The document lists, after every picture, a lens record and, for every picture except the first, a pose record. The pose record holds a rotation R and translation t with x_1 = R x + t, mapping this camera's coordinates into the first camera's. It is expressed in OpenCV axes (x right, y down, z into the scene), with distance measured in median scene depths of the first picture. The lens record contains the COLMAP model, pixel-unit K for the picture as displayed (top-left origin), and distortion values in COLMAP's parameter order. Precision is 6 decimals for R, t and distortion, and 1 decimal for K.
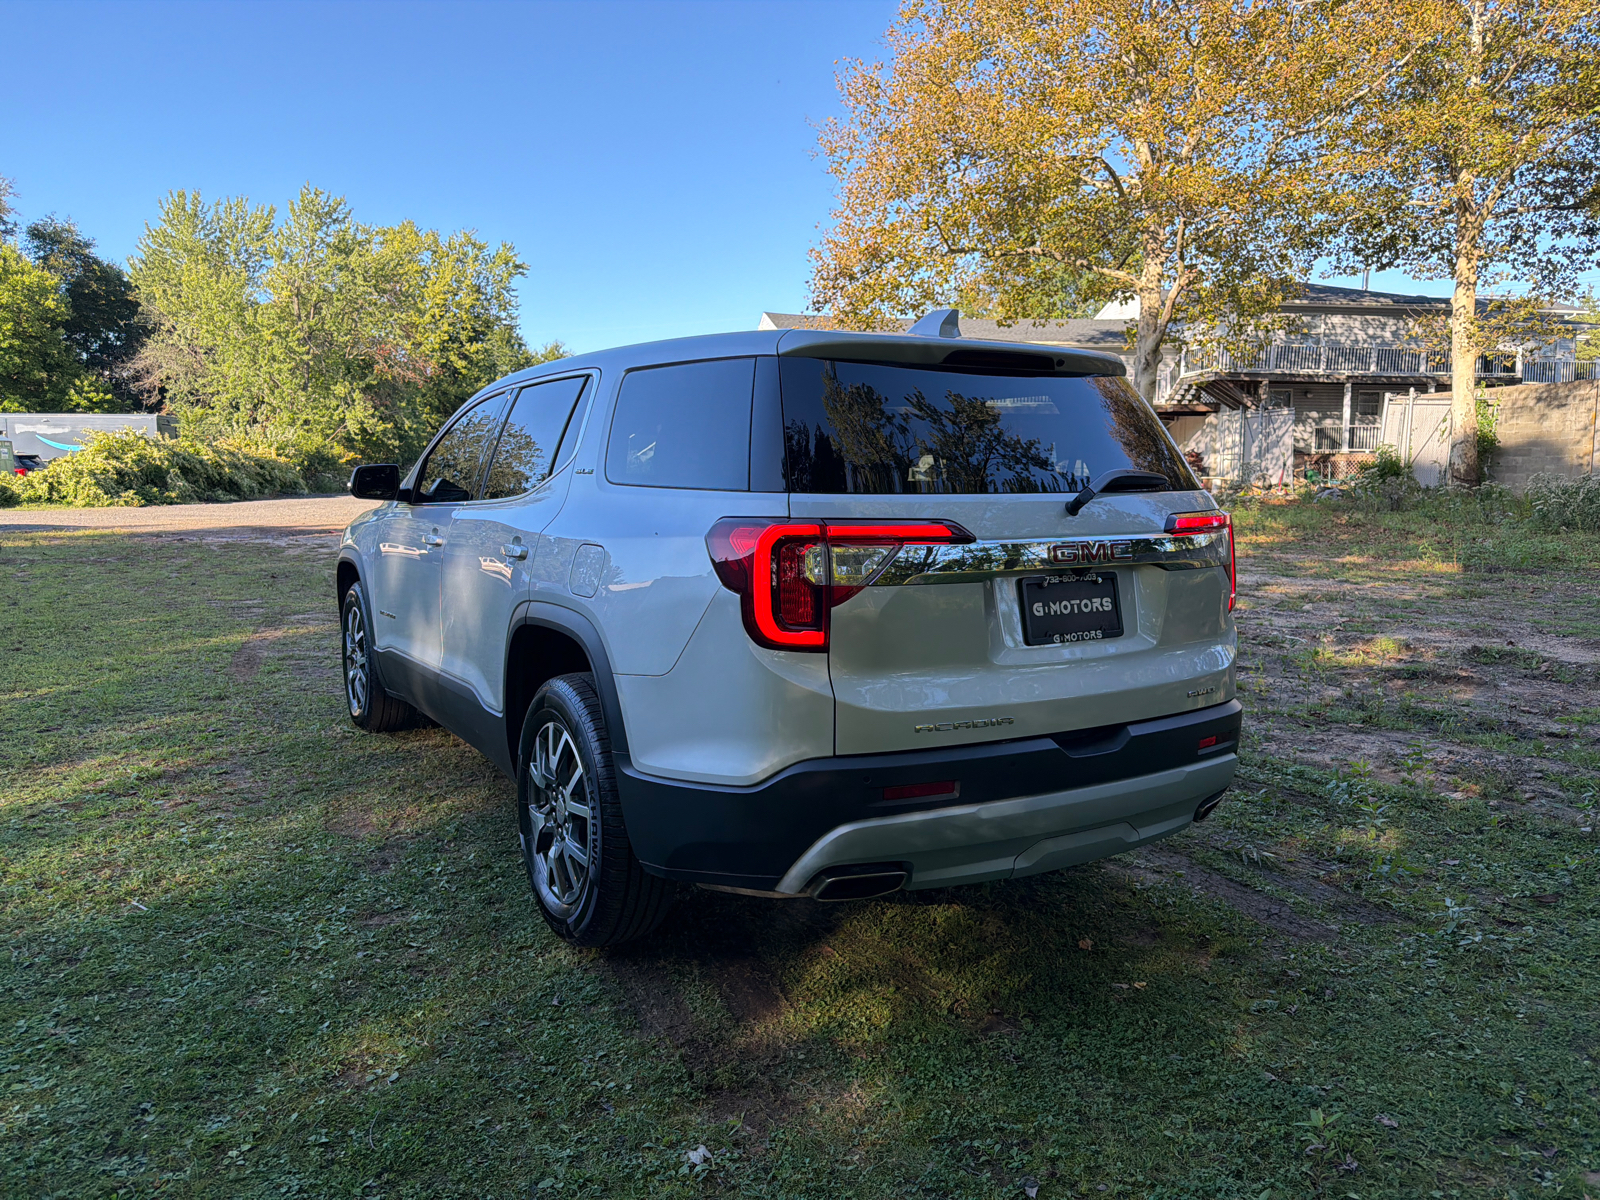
lens RADIAL K [[1111.1, 0, 803.8], [0, 1111.1, 607.2], [0, 0, 1]] dist [0.041596, -0.052687]
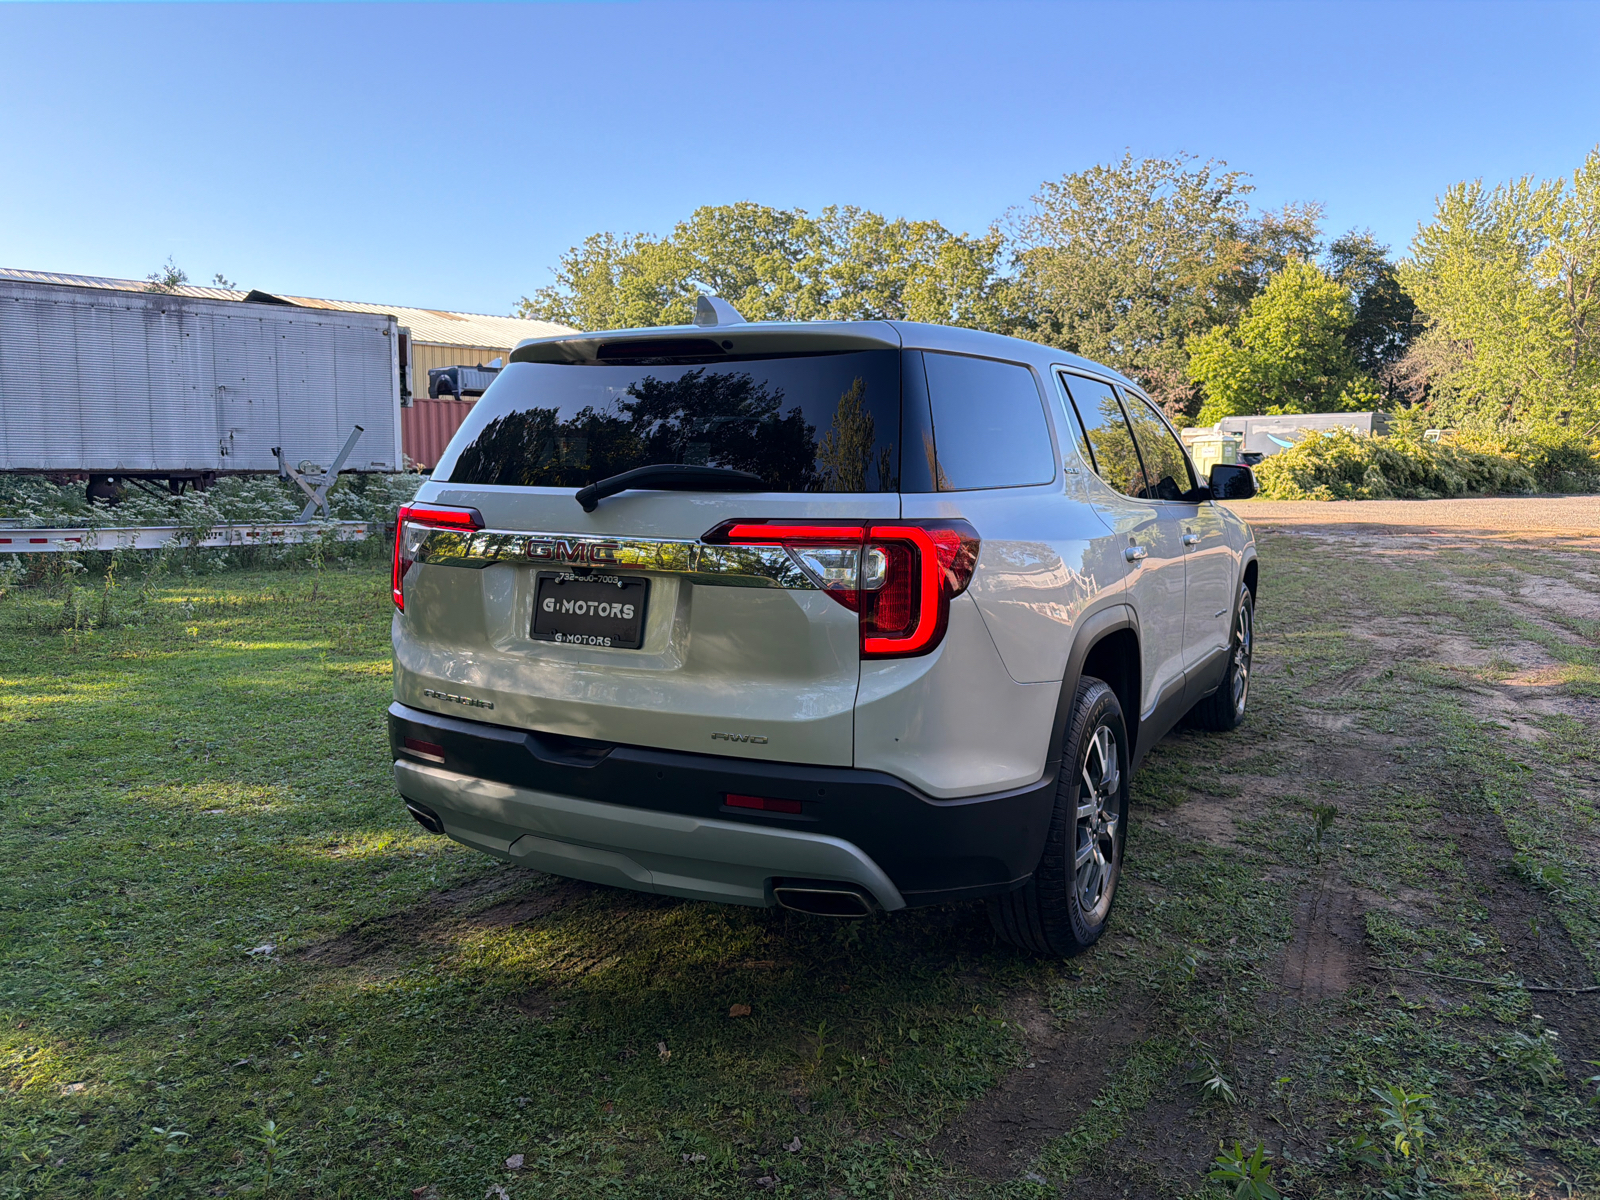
lens RADIAL K [[1111.1, 0, 799.3], [0, 1111.1, 604.9], [0, 0, 1]] dist [0.041596, -0.052687]
pose [[0.505530, 0.108814, -0.855920, 0.058103], [-0.108065, 0.992189, 0.062312, -0.004151], [0.856015, 0.060994, 0.513340, 0.034146]]
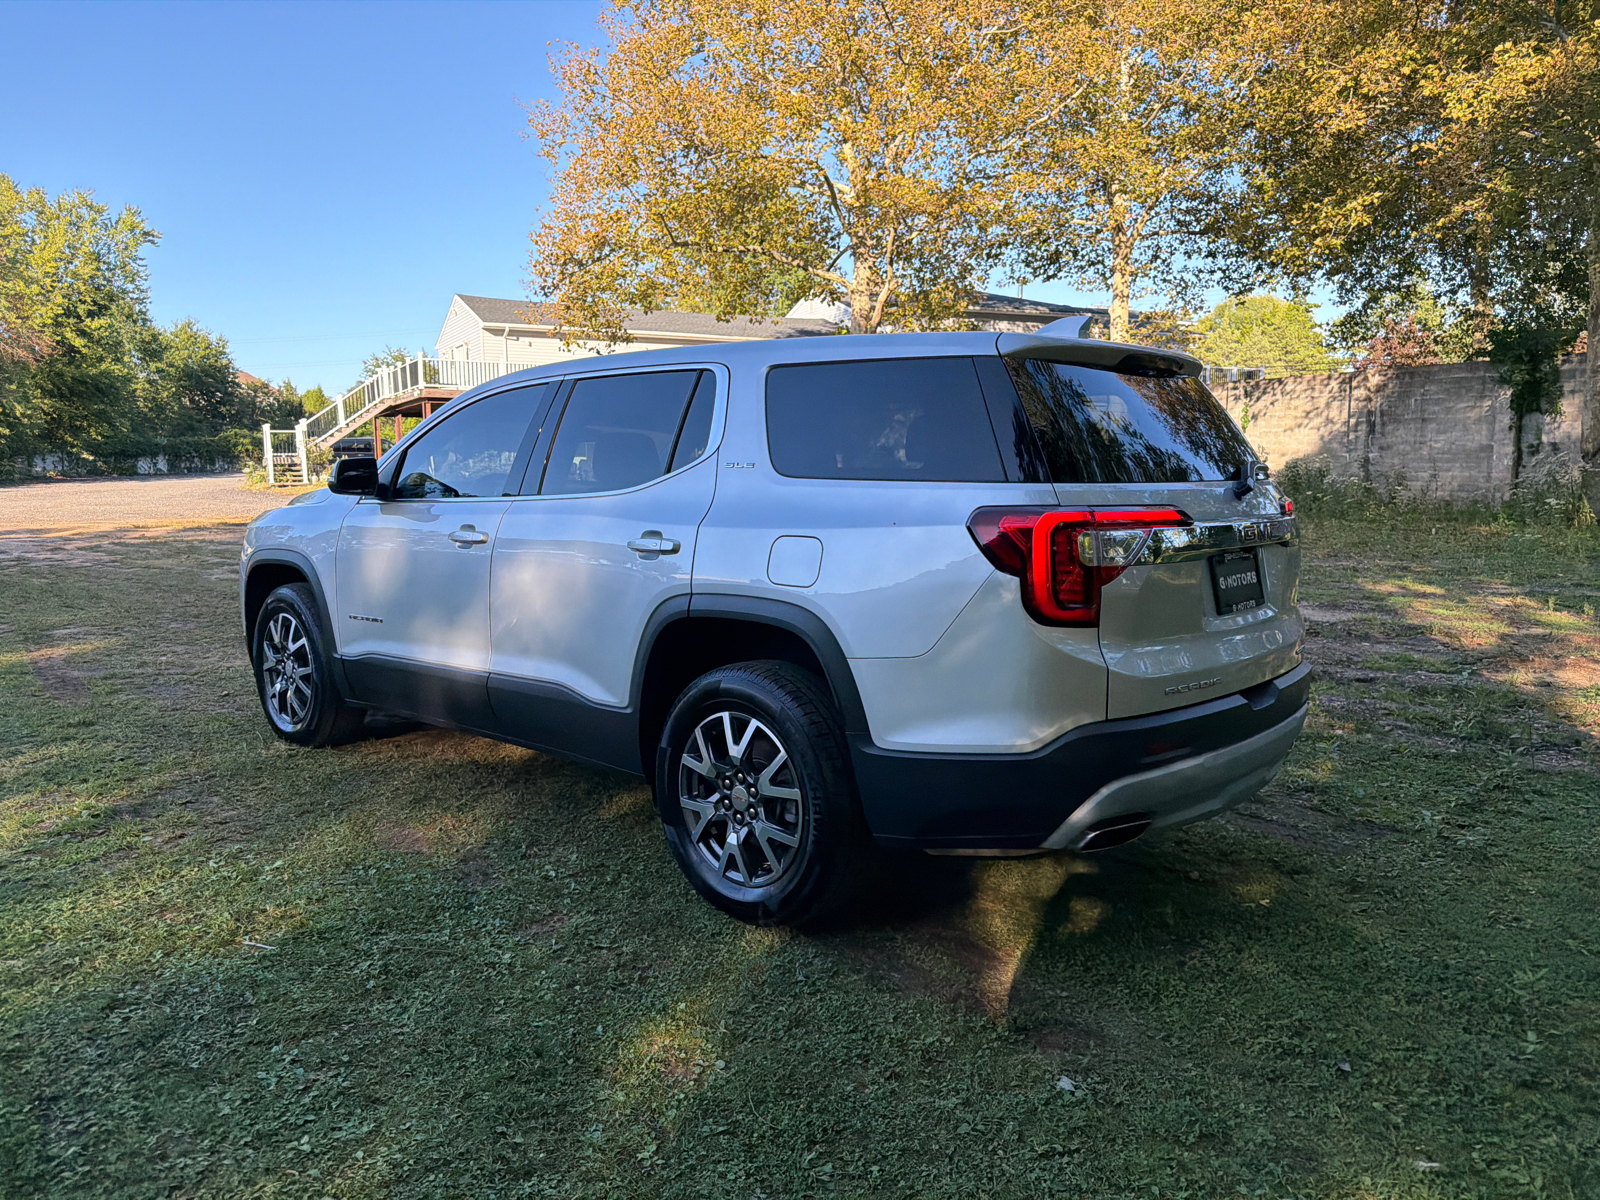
lens RADIAL K [[1111.1, 0, 801.0], [0, 1111.1, 607.6], [0, 0, 1]] dist [0.041596, -0.052687]
pose [[0.961237, -0.038135, 0.273072, -0.041229], [0.036081, 0.999270, 0.012543, -0.000200], [-0.273351, -0.002204, 0.961912, 0.000893]]
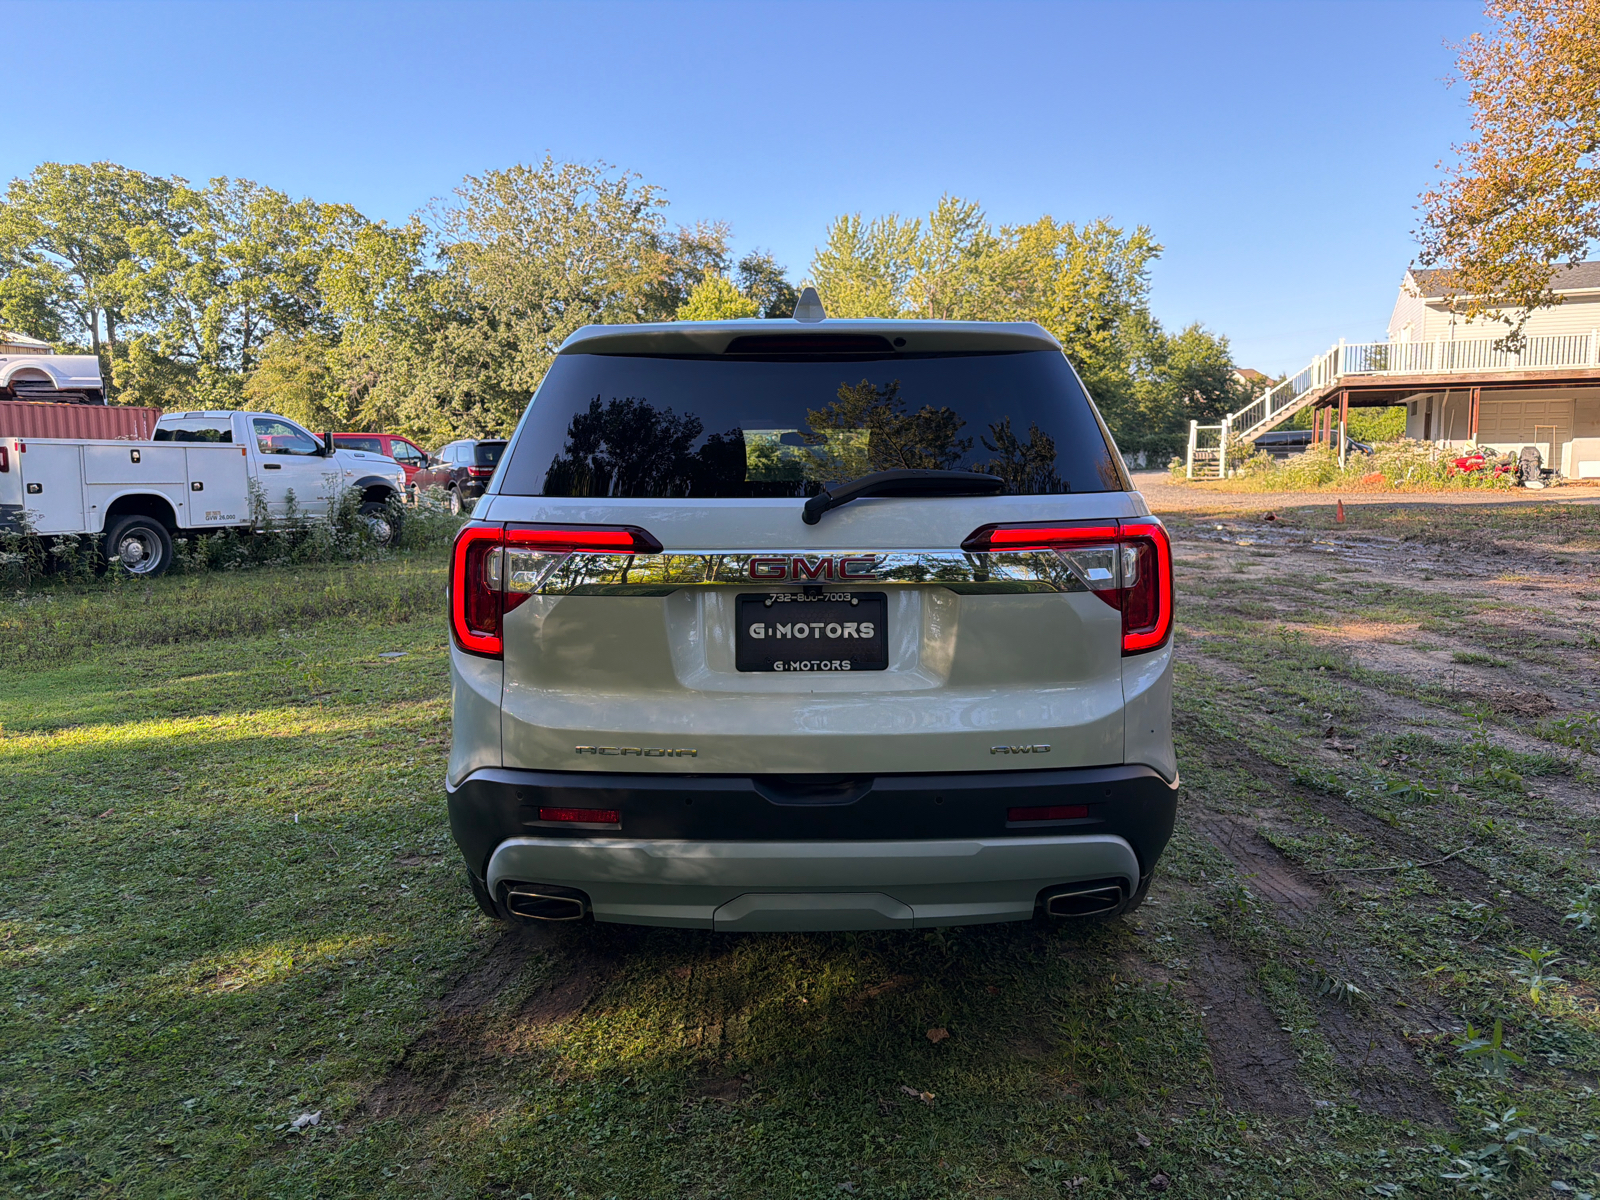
lens RADIAL K [[1111.1, 0, 794.7], [0, 1111.1, 614.7], [0, 0, 1]] dist [0.041596, -0.052687]
pose [[0.849608, 0.061409, -0.523827, 0.034320], [-0.052478, 0.998113, 0.031896, -0.001980], [0.524797, 0.000390, 0.851227, 0.013969]]
